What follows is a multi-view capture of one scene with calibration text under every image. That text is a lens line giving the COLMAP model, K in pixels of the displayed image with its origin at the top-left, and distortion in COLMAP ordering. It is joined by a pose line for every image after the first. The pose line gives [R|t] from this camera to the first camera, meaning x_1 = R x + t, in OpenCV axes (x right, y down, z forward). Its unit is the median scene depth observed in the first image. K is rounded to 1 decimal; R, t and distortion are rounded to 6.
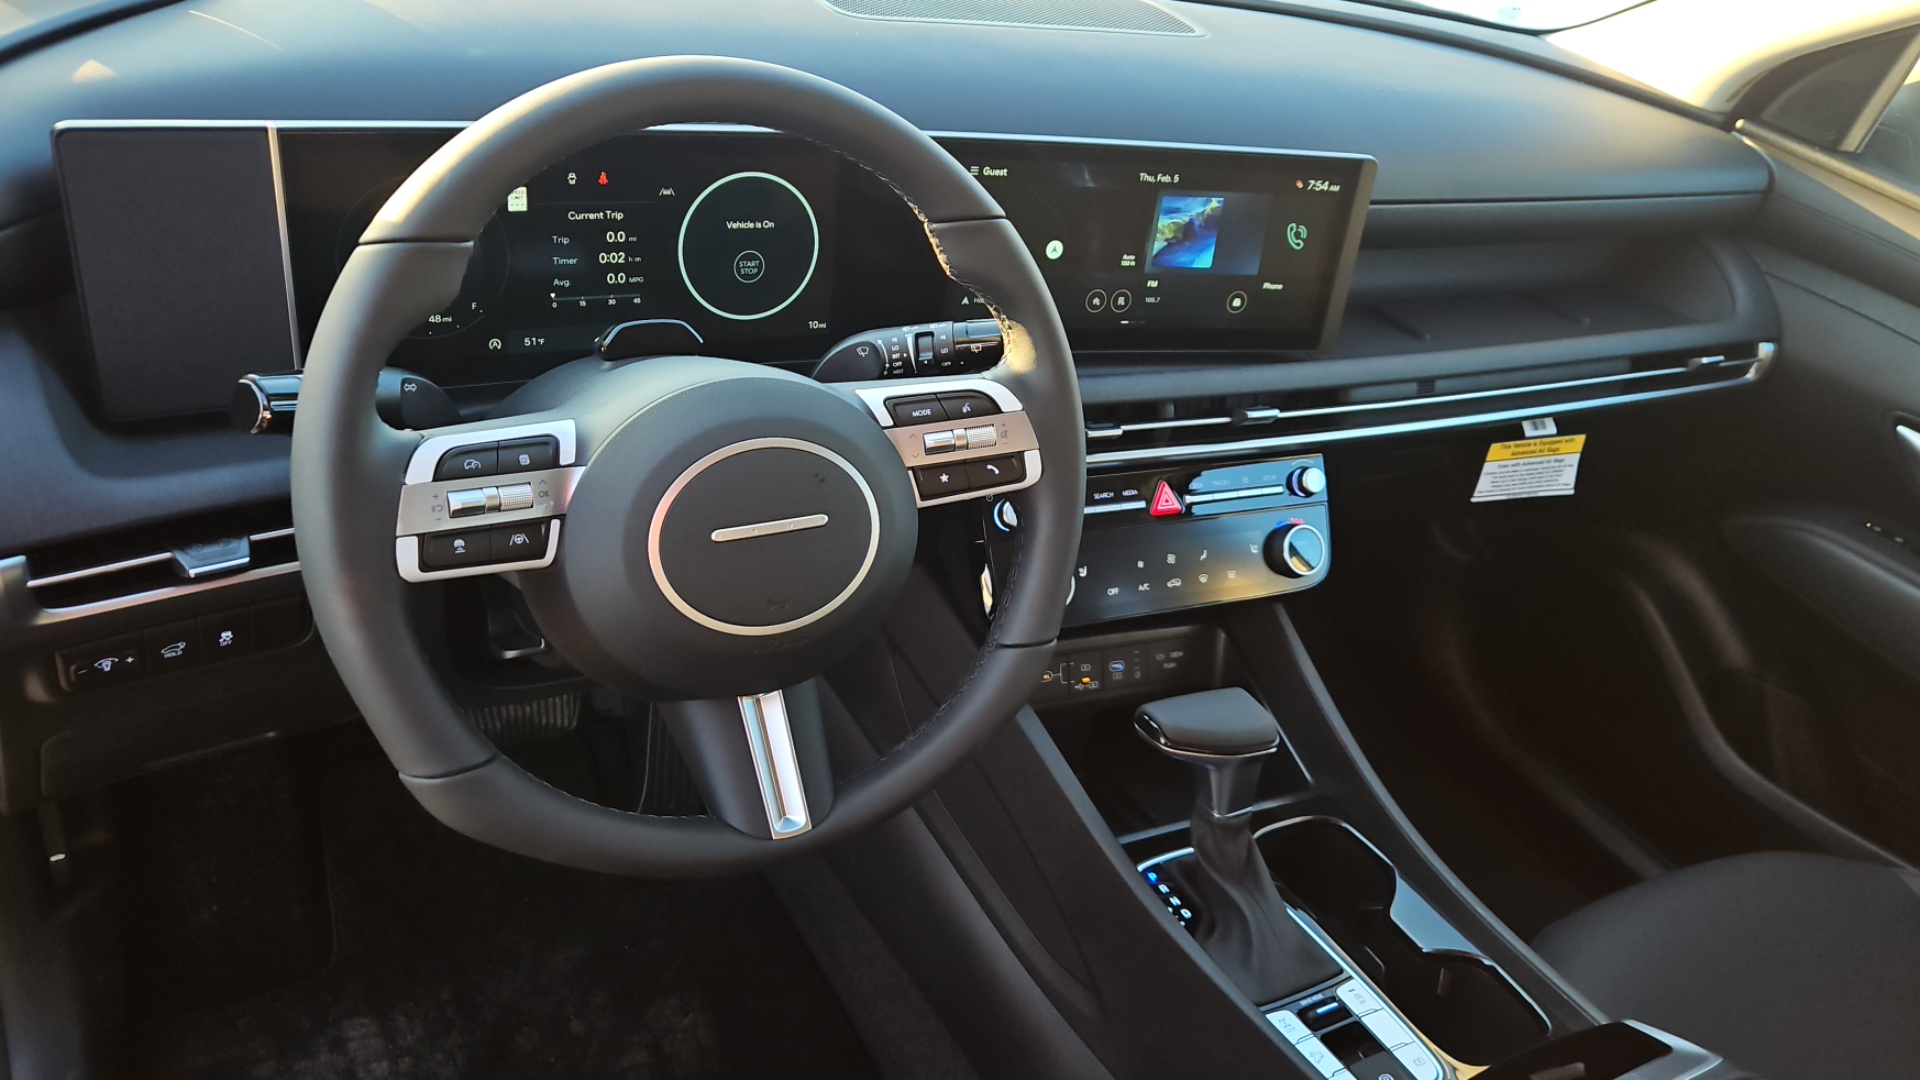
lens RADIAL K [[1391.5, 0, 960.0], [0, 1391.5, 540.0], [0, 0, 1]] dist [0.091601, -0.077744]
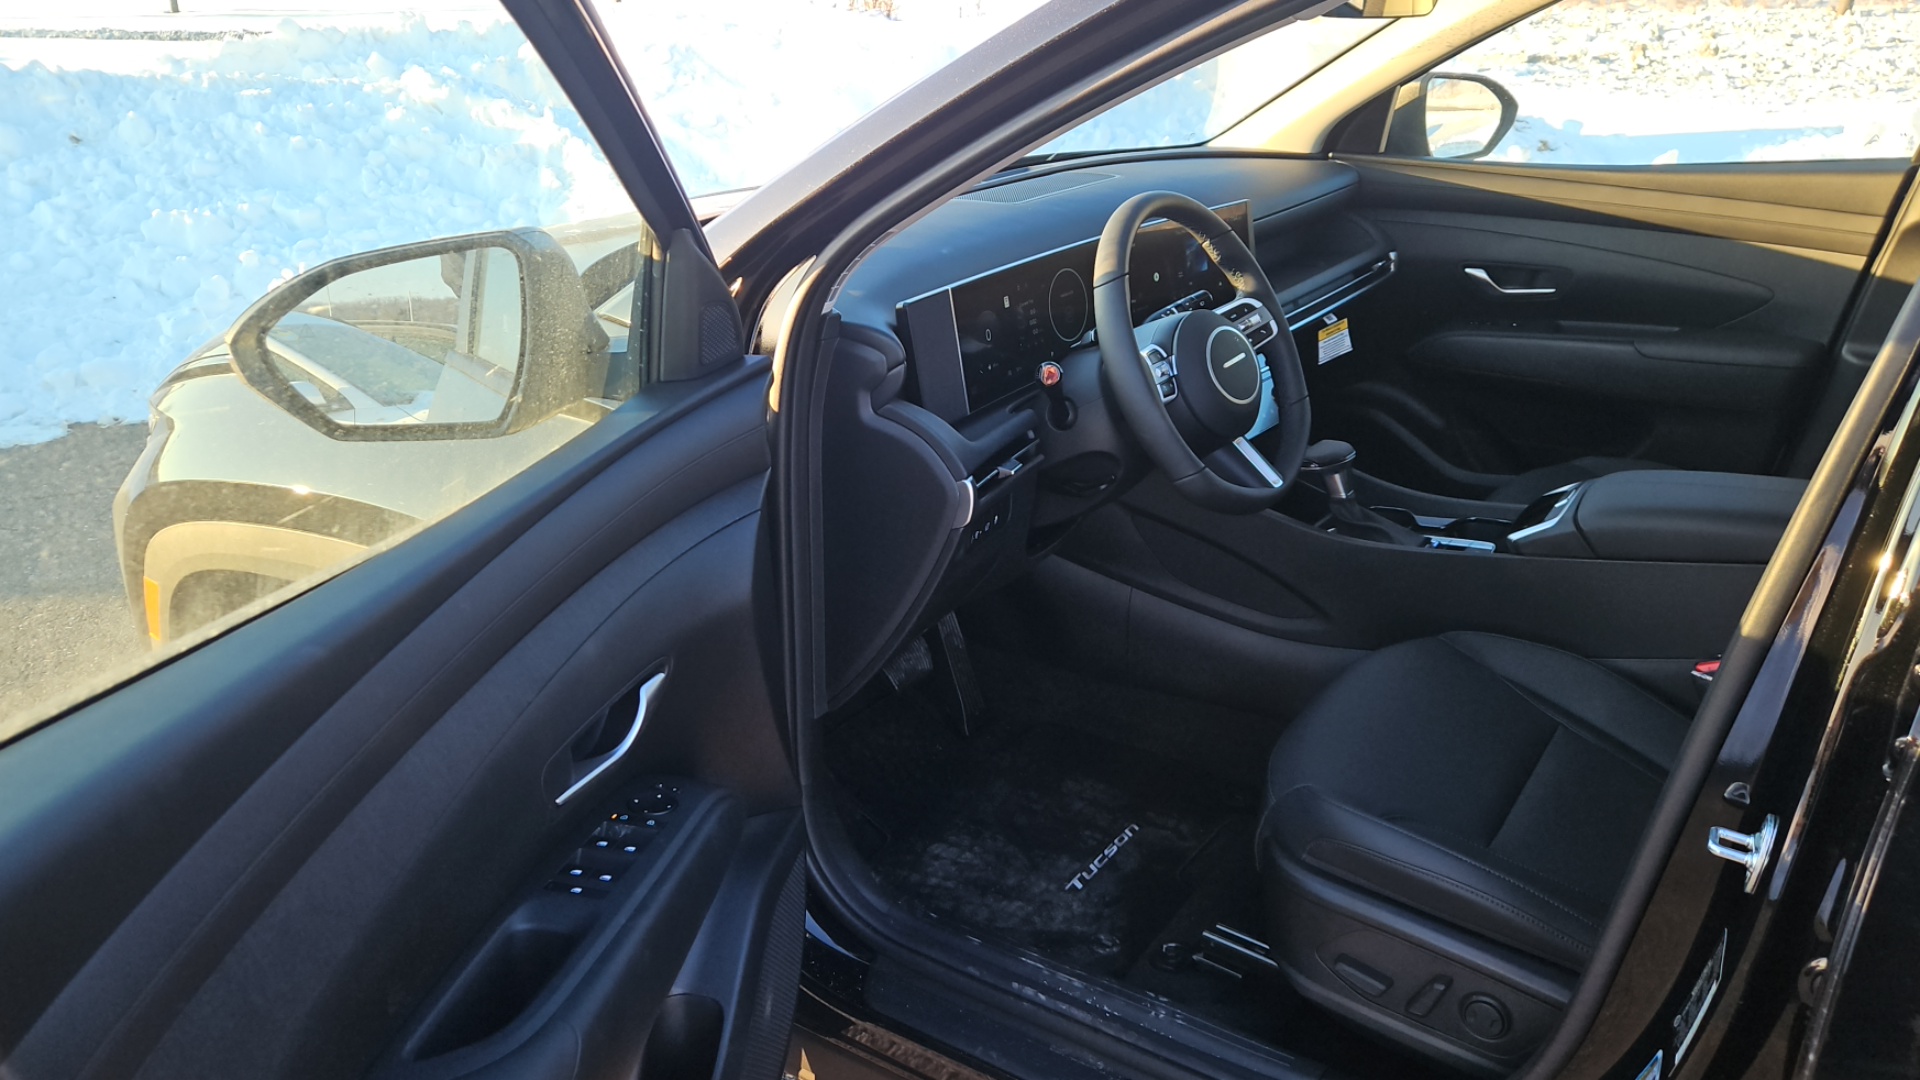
lens RADIAL K [[1391.5, 0, 960.0], [0, 1391.5, 540.0], [0, 0, 1]] dist [0.091601, -0.077744]
pose [[0.865319, -0.355661, 0.353168, -0.799266], [0.409399, 0.908039, -0.088644, 0.154879], [-0.289163, 0.221292, 0.931351, -0.550506]]
